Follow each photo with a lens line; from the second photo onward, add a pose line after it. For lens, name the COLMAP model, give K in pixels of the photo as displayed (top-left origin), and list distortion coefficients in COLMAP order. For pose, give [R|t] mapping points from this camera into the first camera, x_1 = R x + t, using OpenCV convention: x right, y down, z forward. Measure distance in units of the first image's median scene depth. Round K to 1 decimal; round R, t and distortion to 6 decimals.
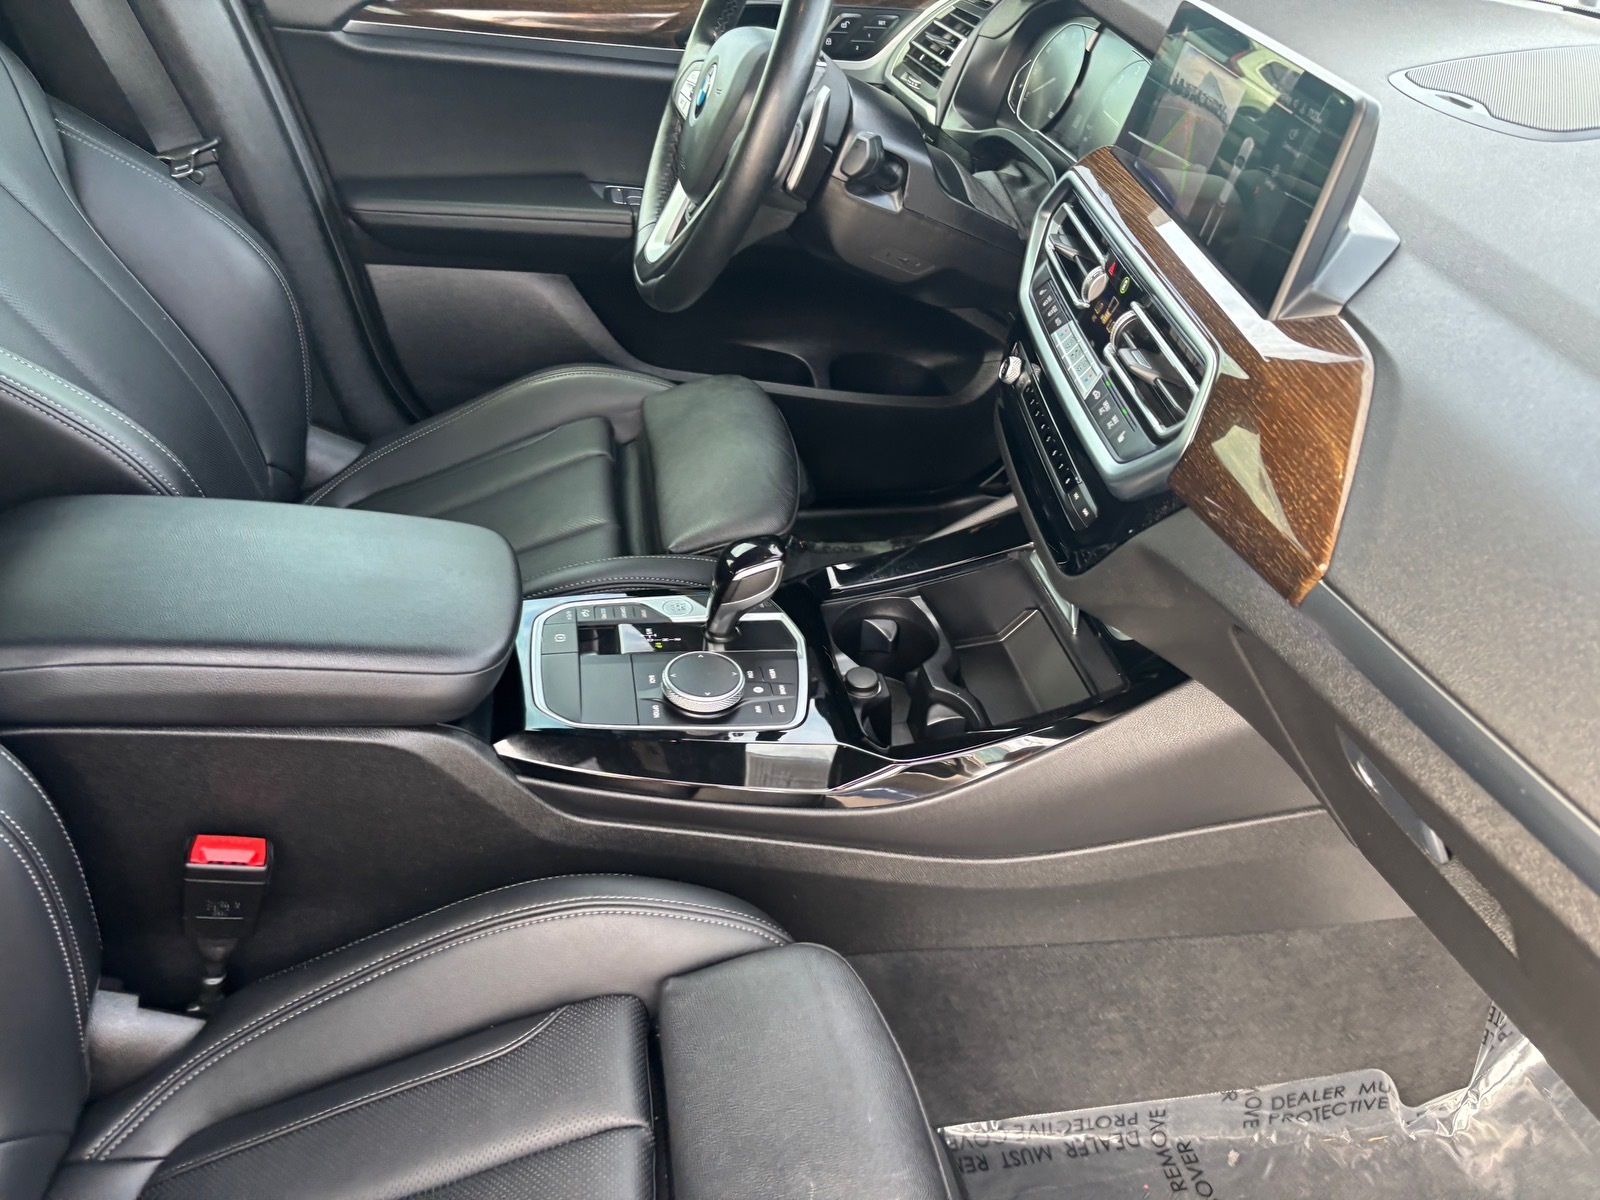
lens RADIAL K [[1228.2, 0, 797.5], [0, 1228.2, 593.3], [0, 0, 1]] dist [0.025327, -0.025707]
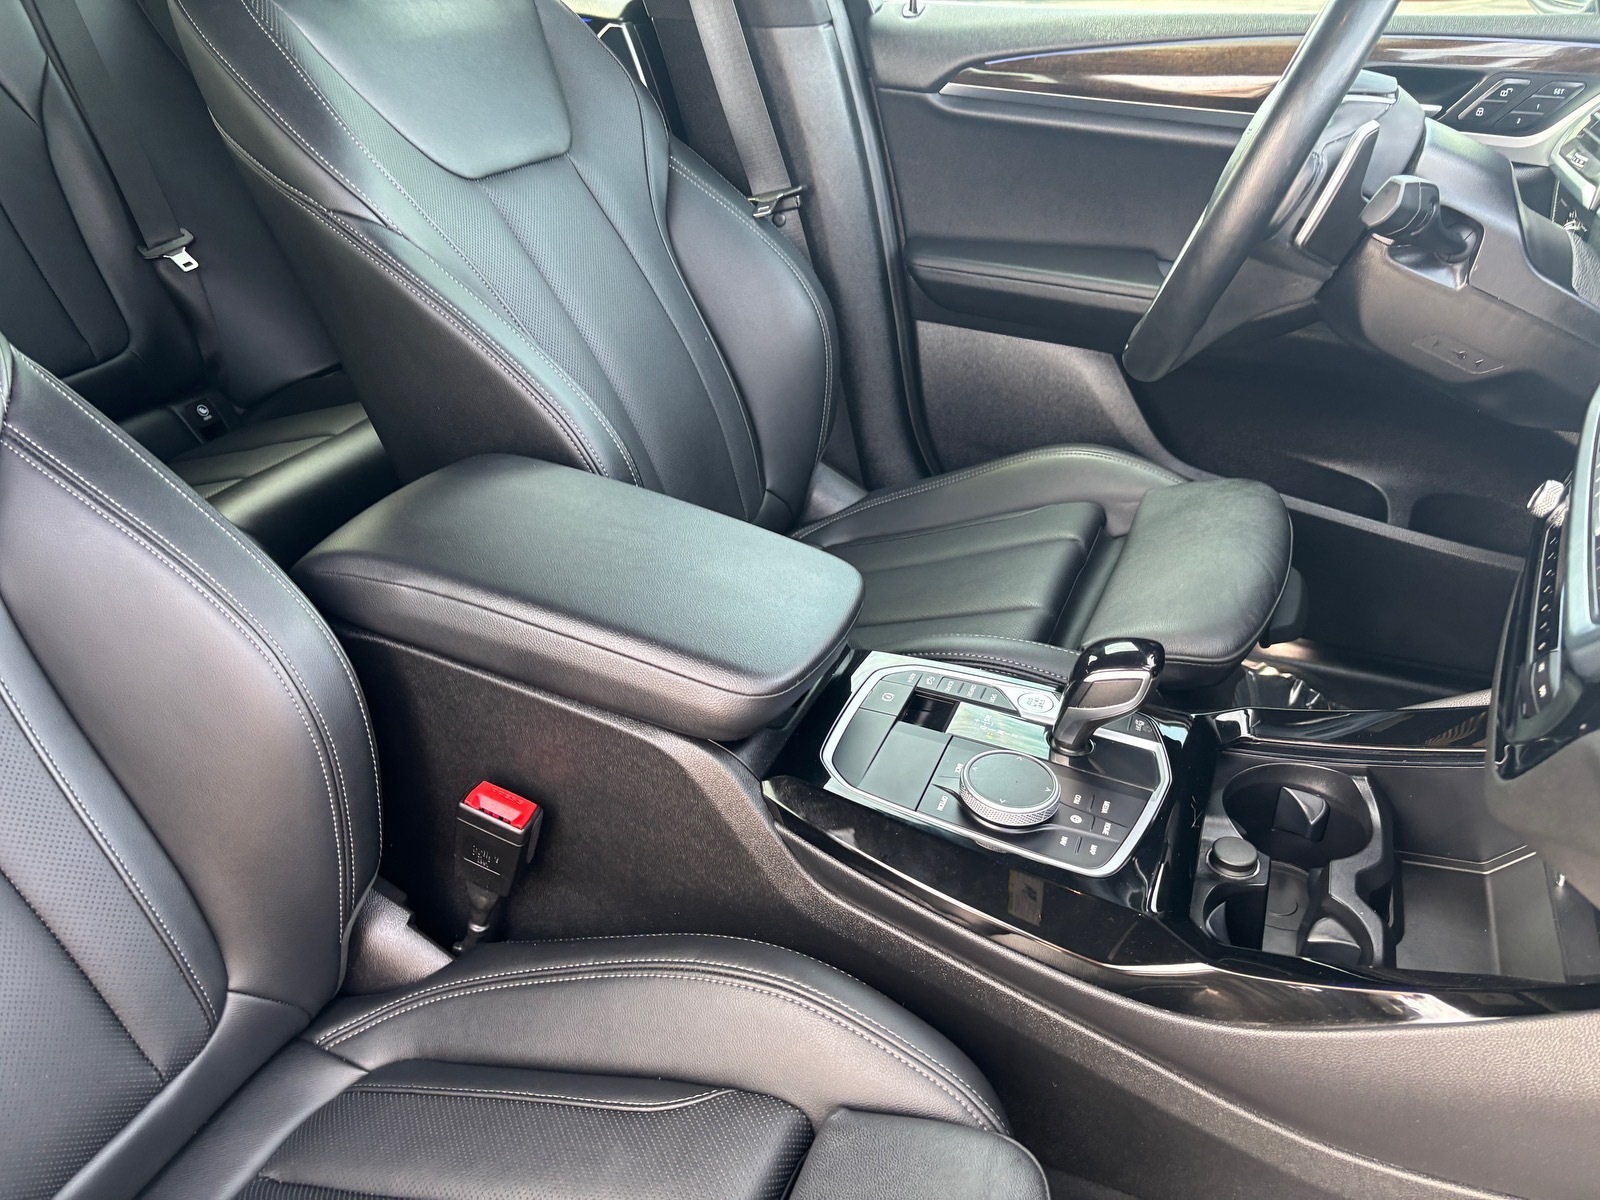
lens RADIAL K [[1228.2, 0, 791.0], [0, 1228.2, 594.0], [0, 0, 1]] dist [0.025327, -0.025707]
pose [[0.840911, 0.210471, -0.498569, 0.171149], [-0.257912, 0.965783, -0.027303, 0.005808], [0.475763, 0.151546, 0.866420, 0.168415]]
